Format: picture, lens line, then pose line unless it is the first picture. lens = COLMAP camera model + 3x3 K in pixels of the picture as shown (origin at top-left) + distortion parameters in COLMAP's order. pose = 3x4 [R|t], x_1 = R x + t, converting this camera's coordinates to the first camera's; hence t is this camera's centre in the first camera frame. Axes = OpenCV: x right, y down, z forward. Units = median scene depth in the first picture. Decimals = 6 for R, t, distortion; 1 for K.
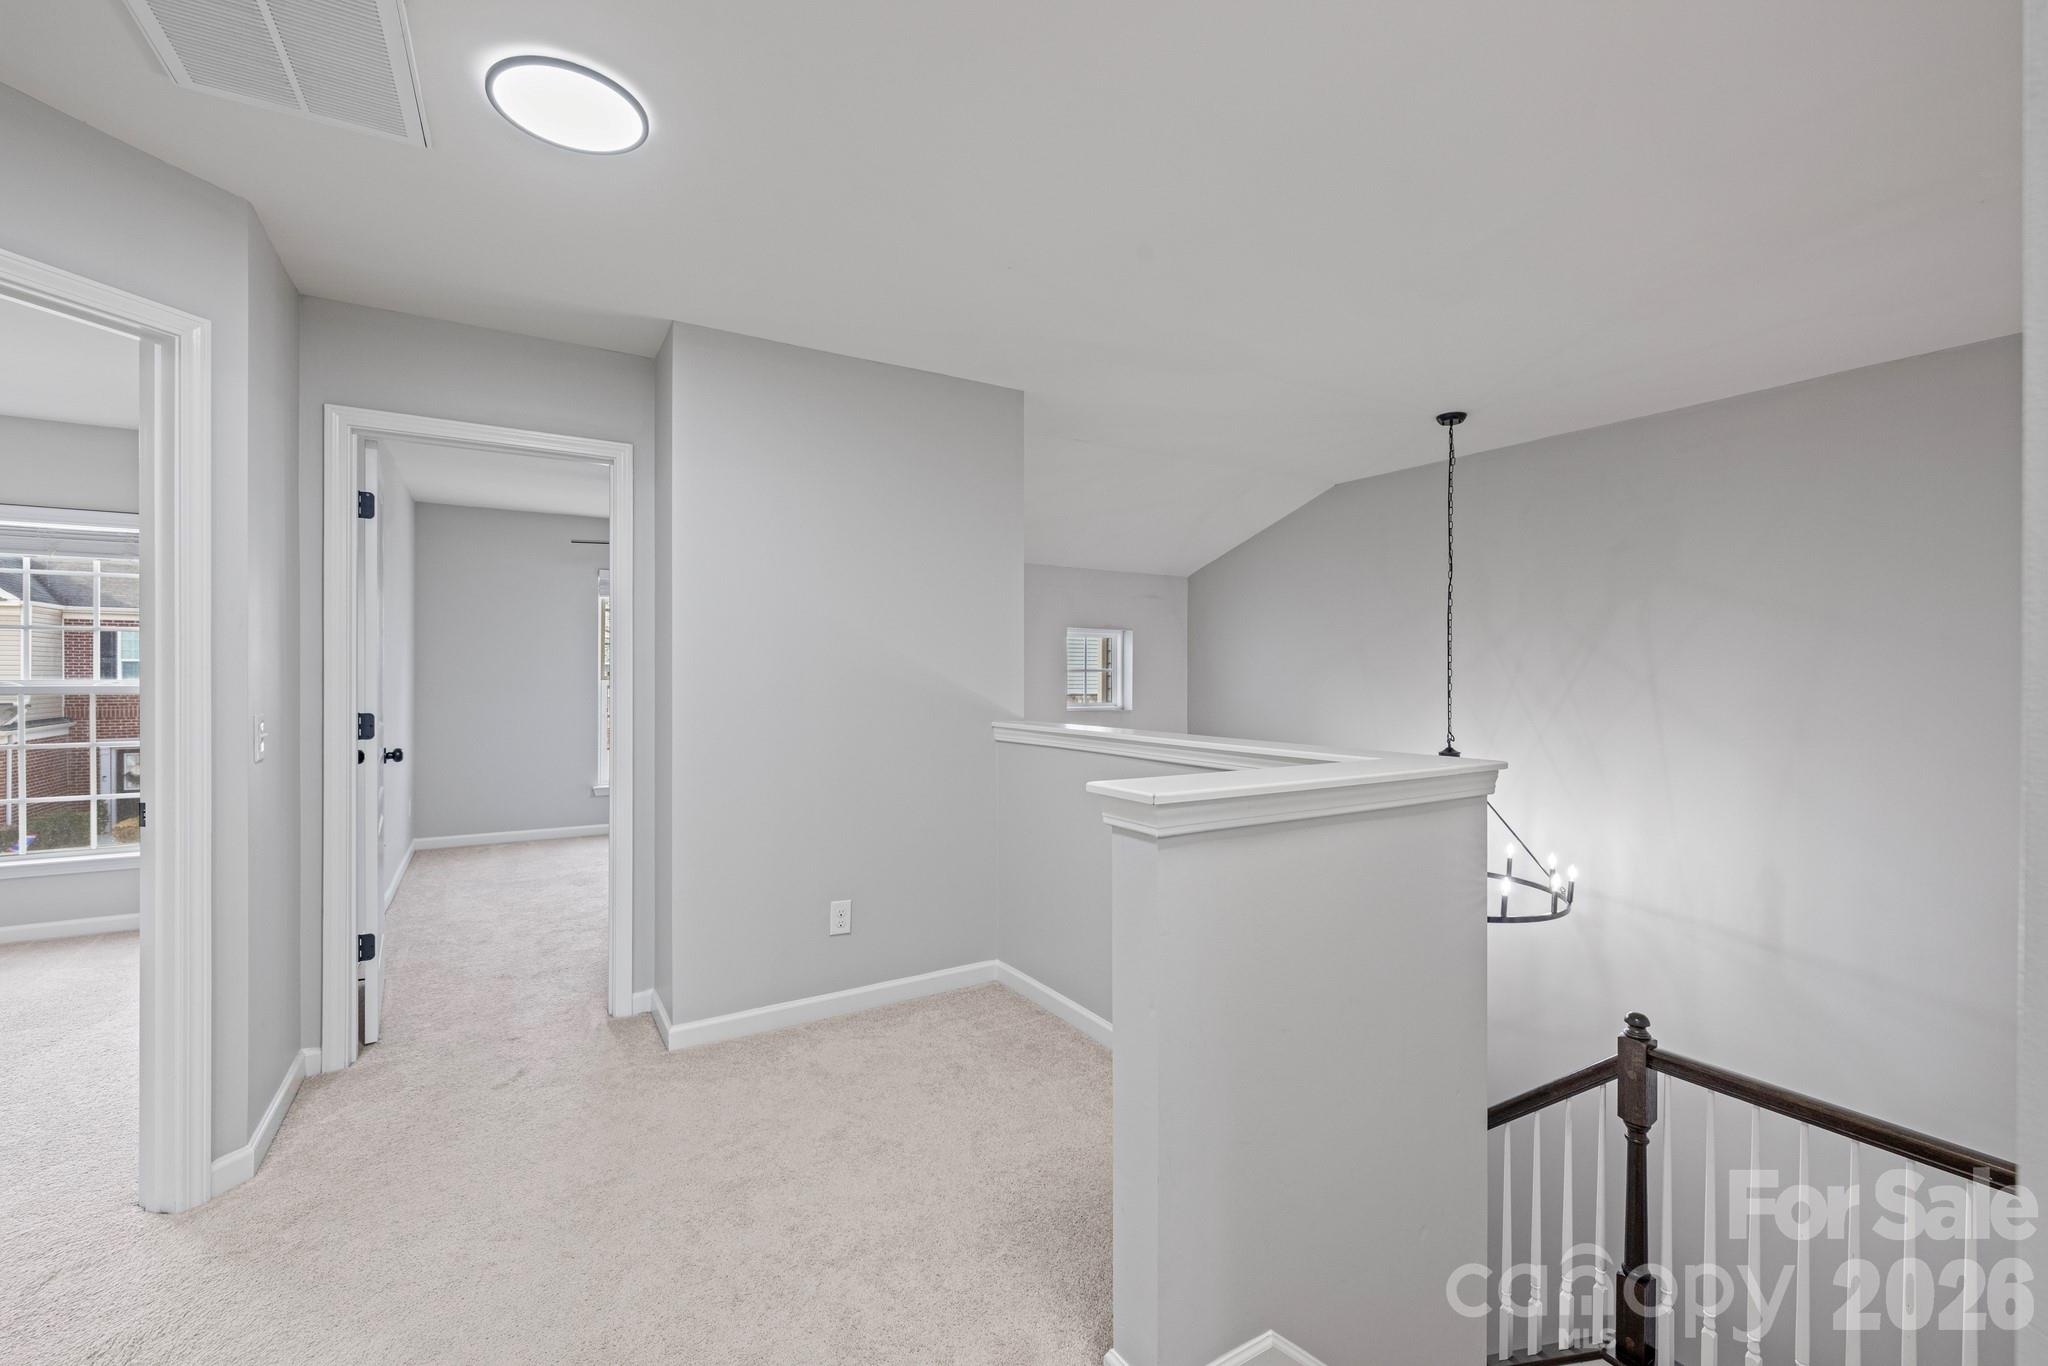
lens RADIAL K [[849.0, 0, 1031.6], [0, 849.0, 683.8], [0, 0, 1]] dist [-0.000404, 0.000146]
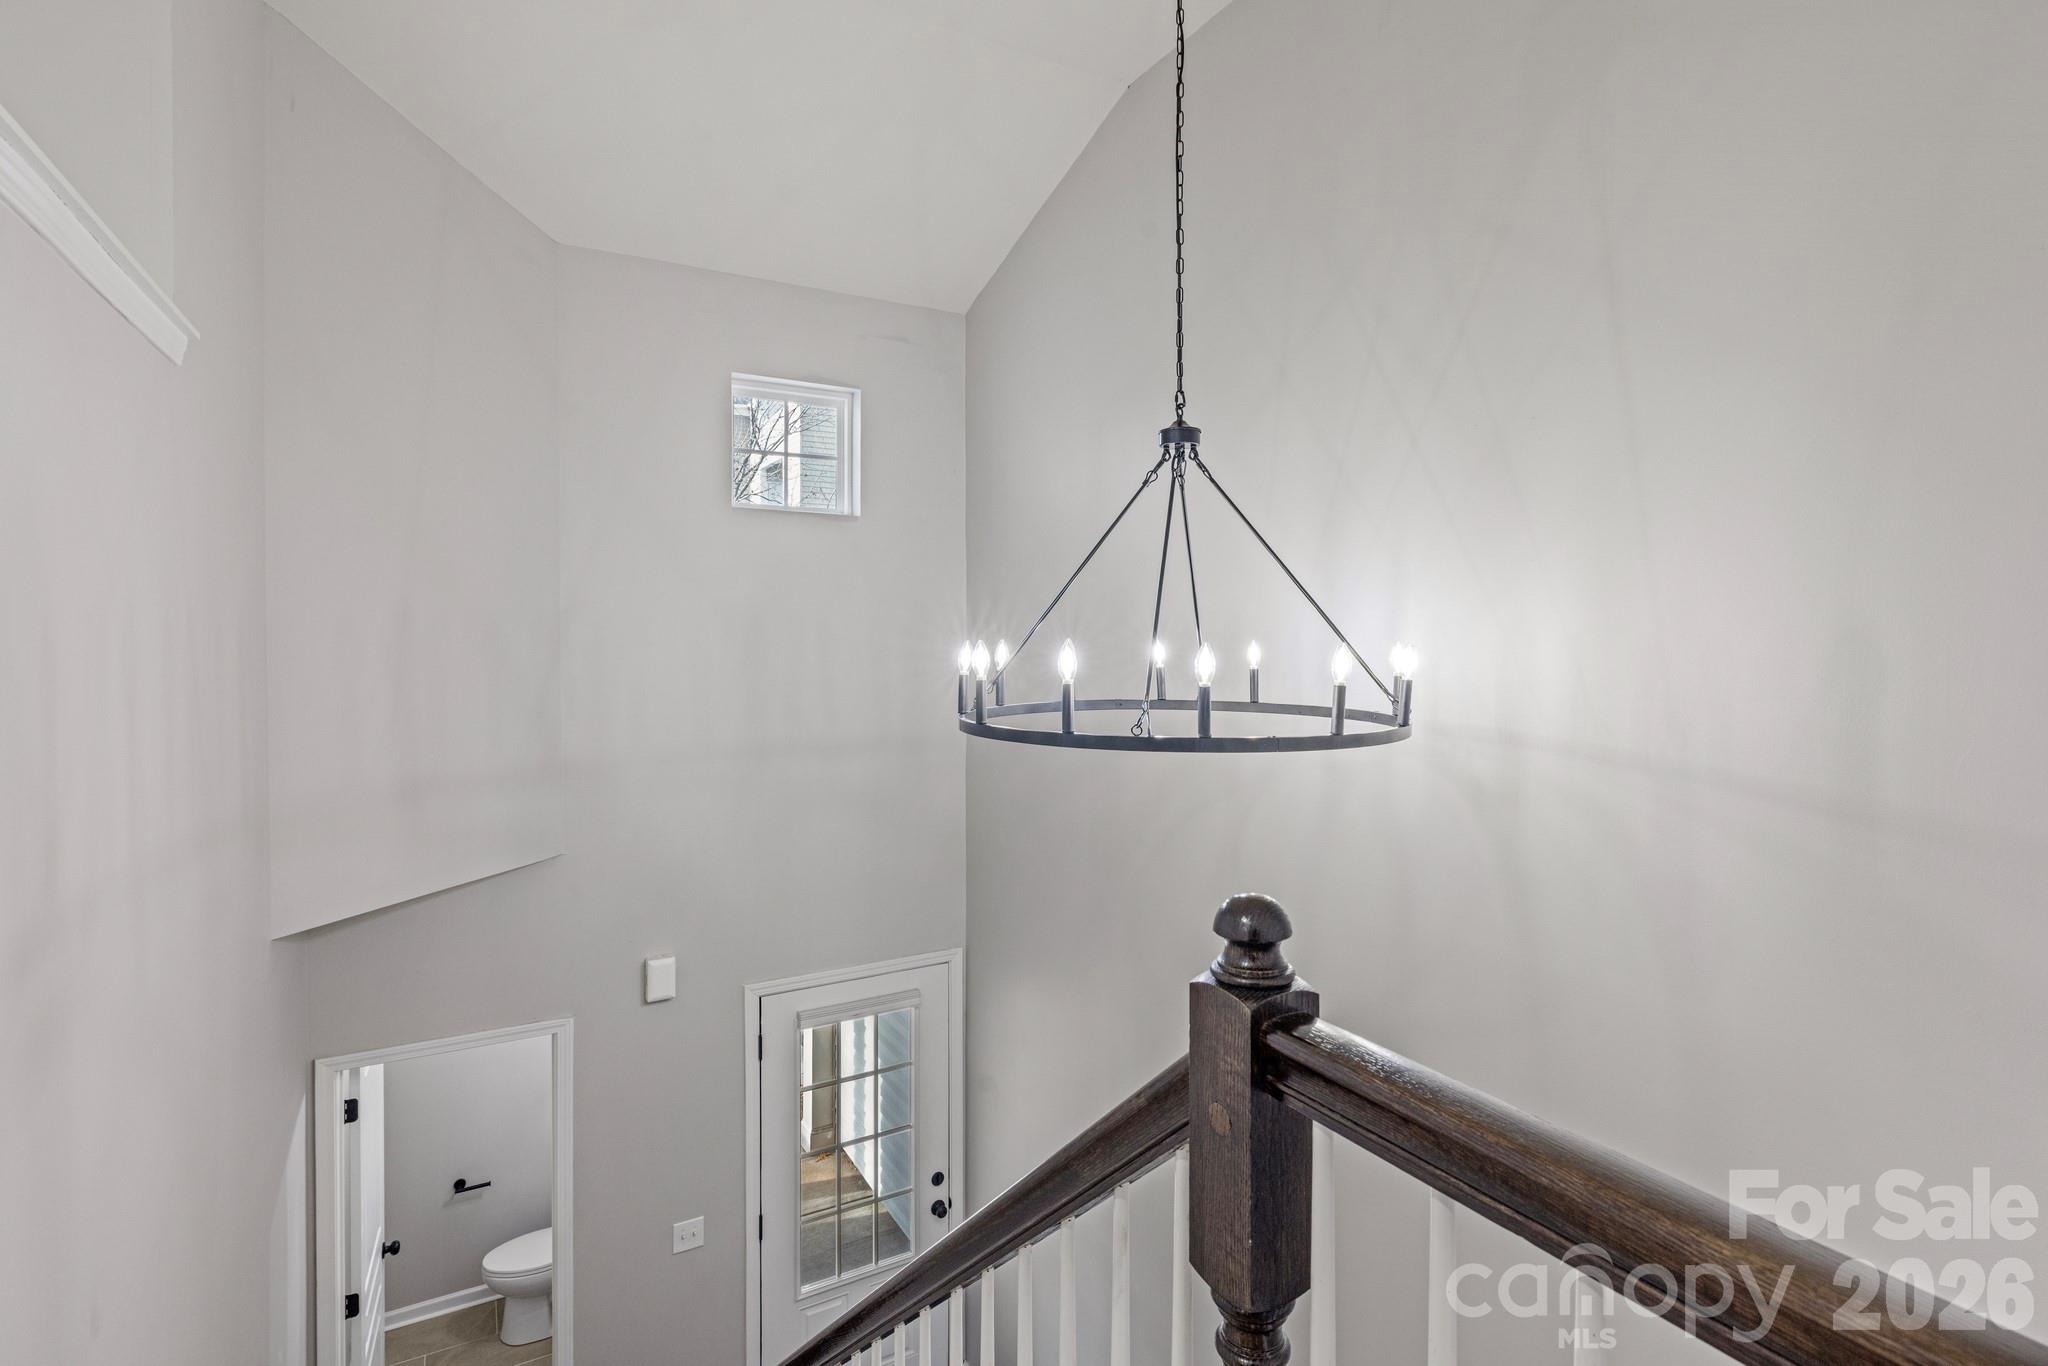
lens RADIAL K [[1002.7, 0, 1032.7], [0, 1002.7, 646.8], [0, 0, 1]] dist [-0.000488, 0.000075]
pose [[0.999694, -0.004052, -0.024404, 0.626939], [0.004181, 0.999978, 0.005236, 0.293290], [0.024382, -0.005337, 0.999688, 0.648879]]
